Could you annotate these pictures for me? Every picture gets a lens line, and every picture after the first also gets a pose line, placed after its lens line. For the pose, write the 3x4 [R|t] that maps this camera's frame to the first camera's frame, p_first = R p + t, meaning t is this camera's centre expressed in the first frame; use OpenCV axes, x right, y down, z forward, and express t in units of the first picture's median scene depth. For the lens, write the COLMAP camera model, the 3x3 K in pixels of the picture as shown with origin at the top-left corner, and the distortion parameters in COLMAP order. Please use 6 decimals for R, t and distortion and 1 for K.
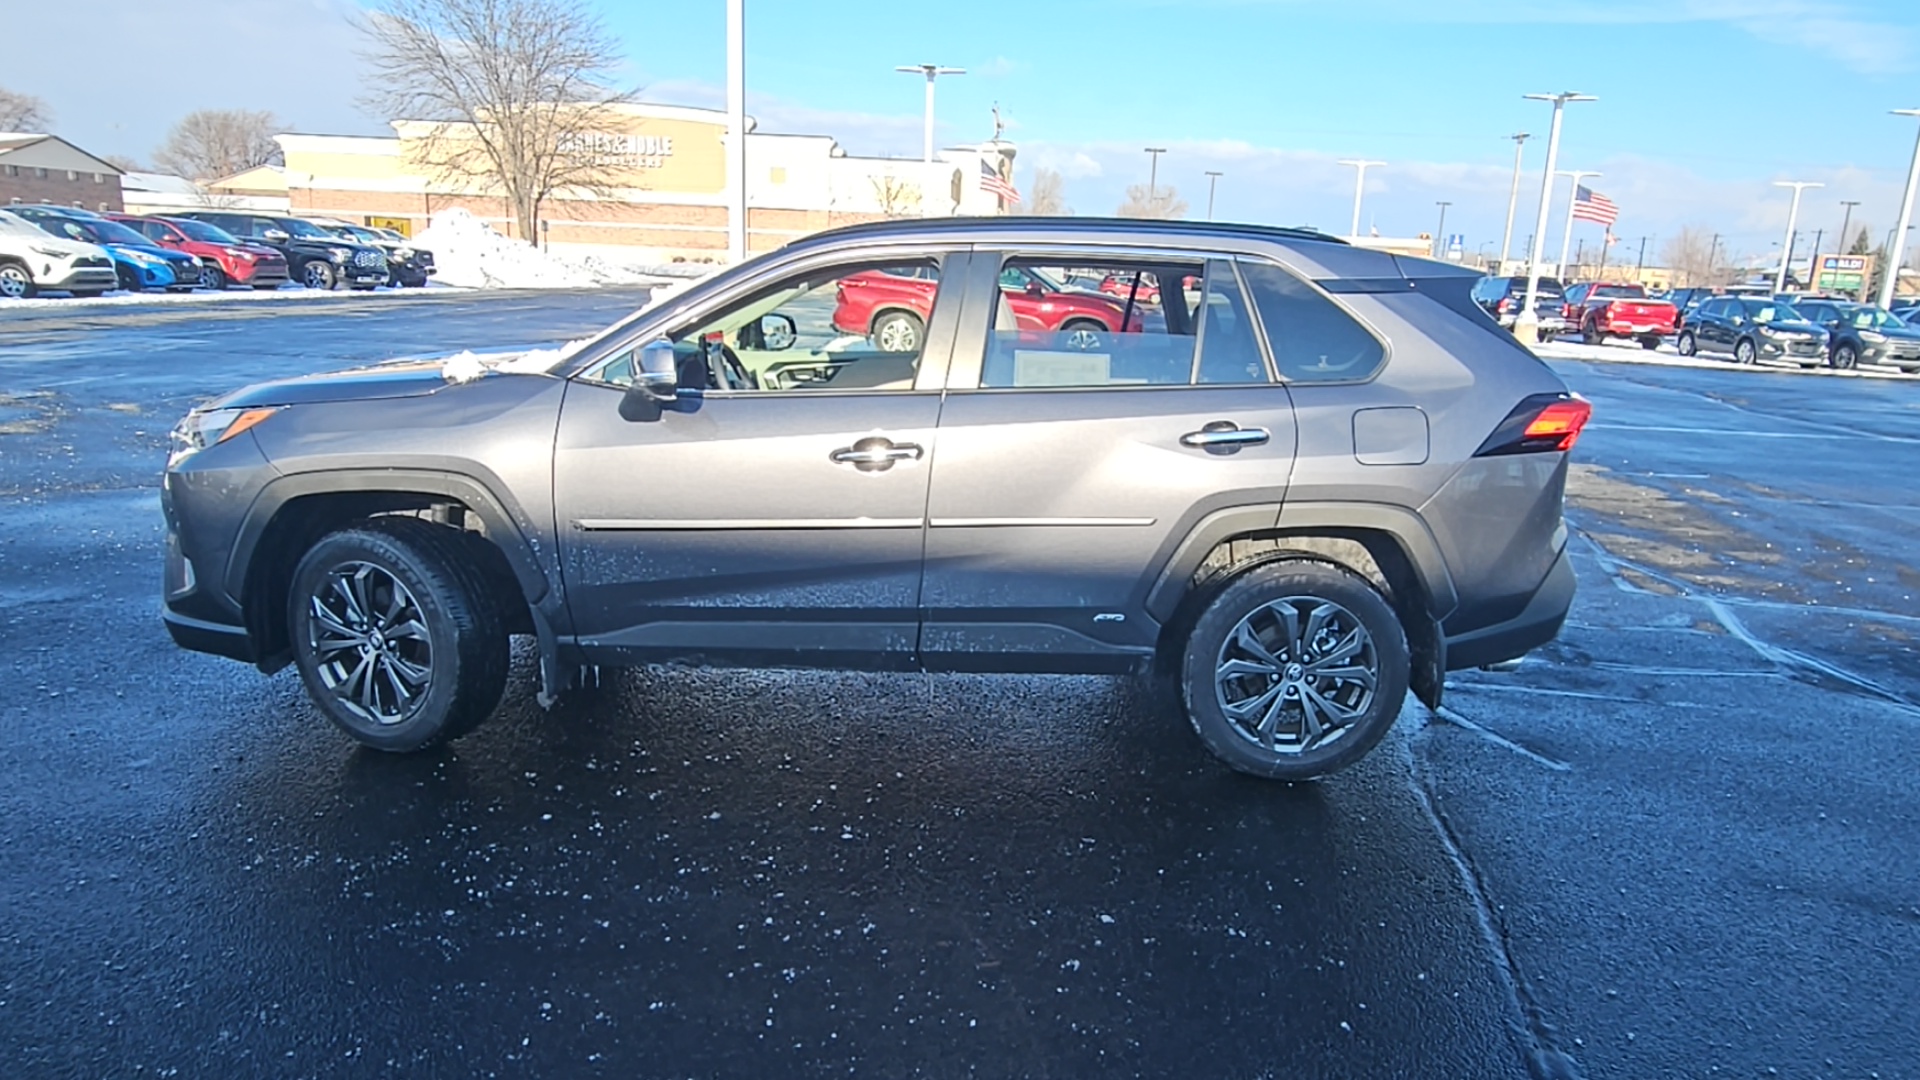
lens RADIAL K [[1130.6, 0, 970.6], [0, 1130.6, 553.2], [0, 0, 1]] dist [0.005176, -0.006285]
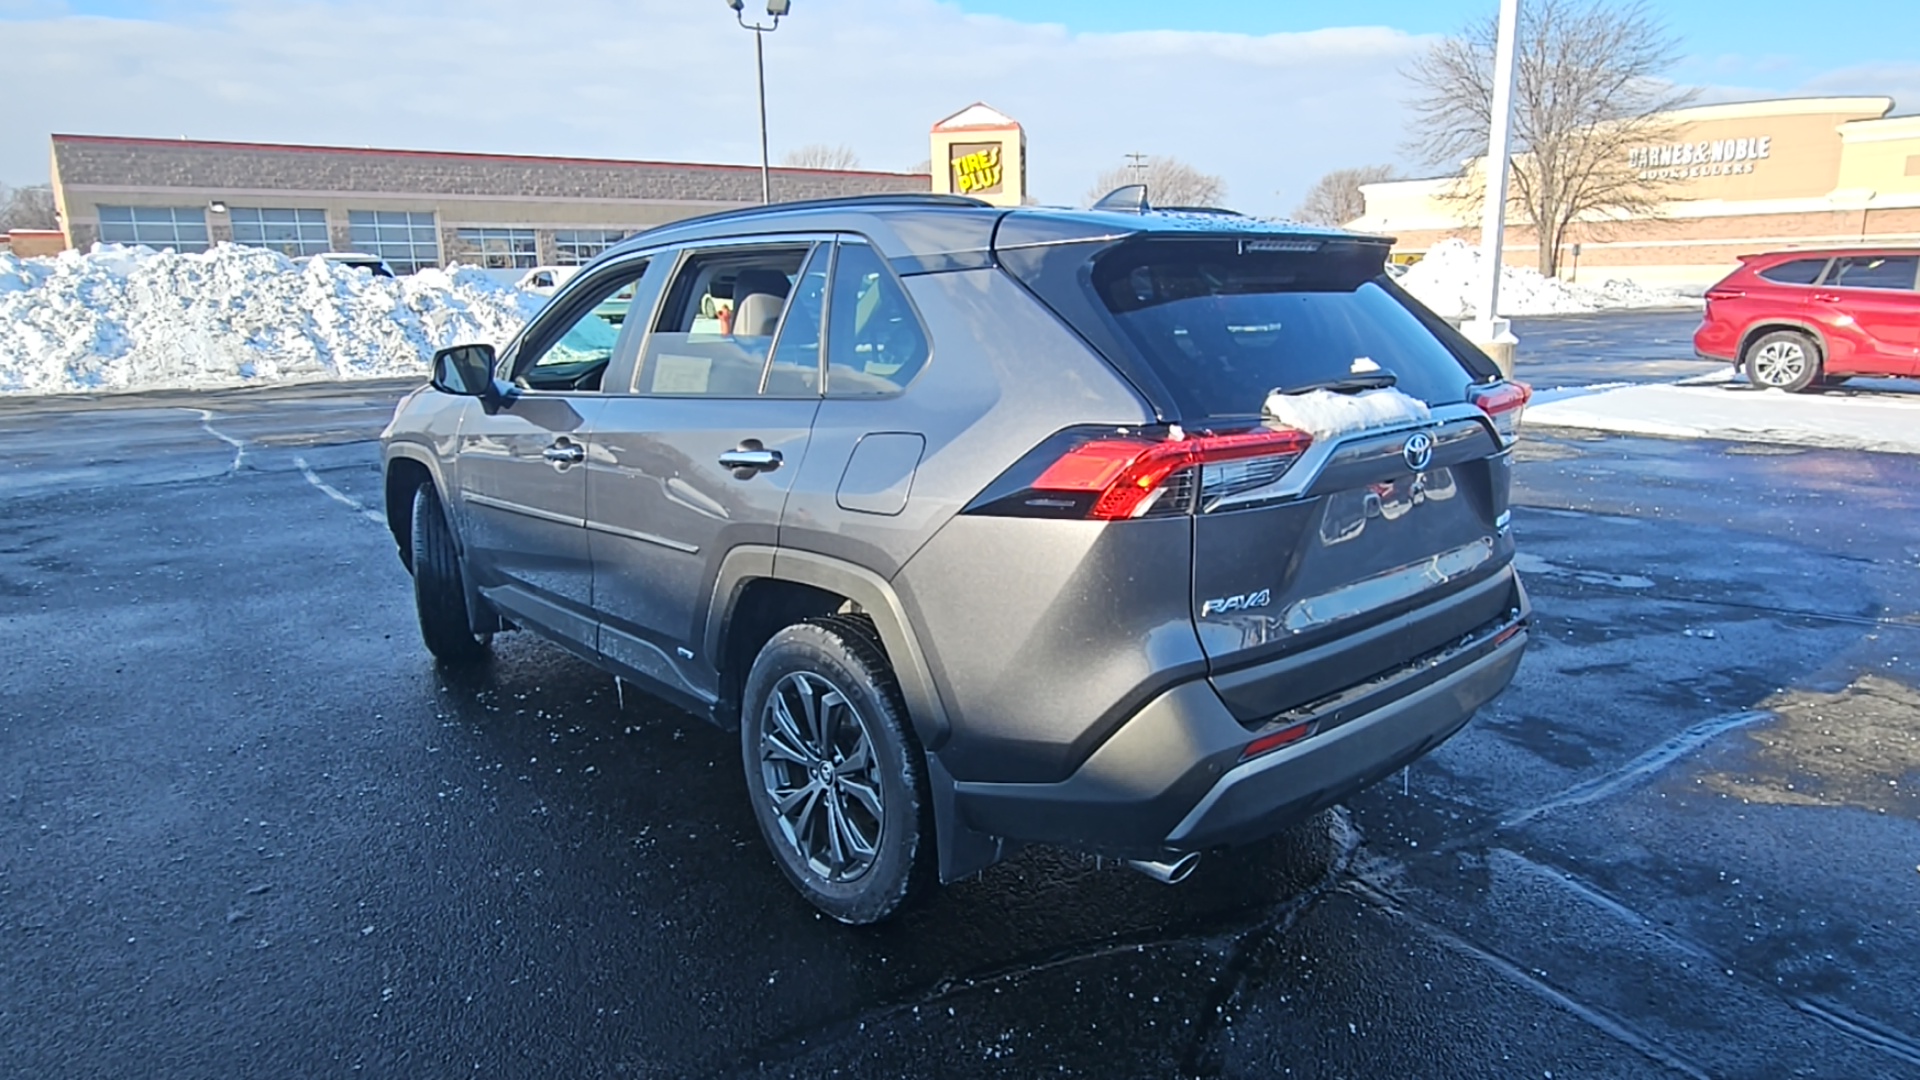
lens RADIAL K [[1130.6, 0, 989.2], [0, 1130.6, 550.1], [0, 0, 1]] dist [0.005176, -0.006285]
pose [[0.669336, 0.121409, -0.732972, 0.921005], [-0.141992, 0.989277, 0.034198, -0.087420], [0.729265, 0.081186, 0.679398, 0.560721]]
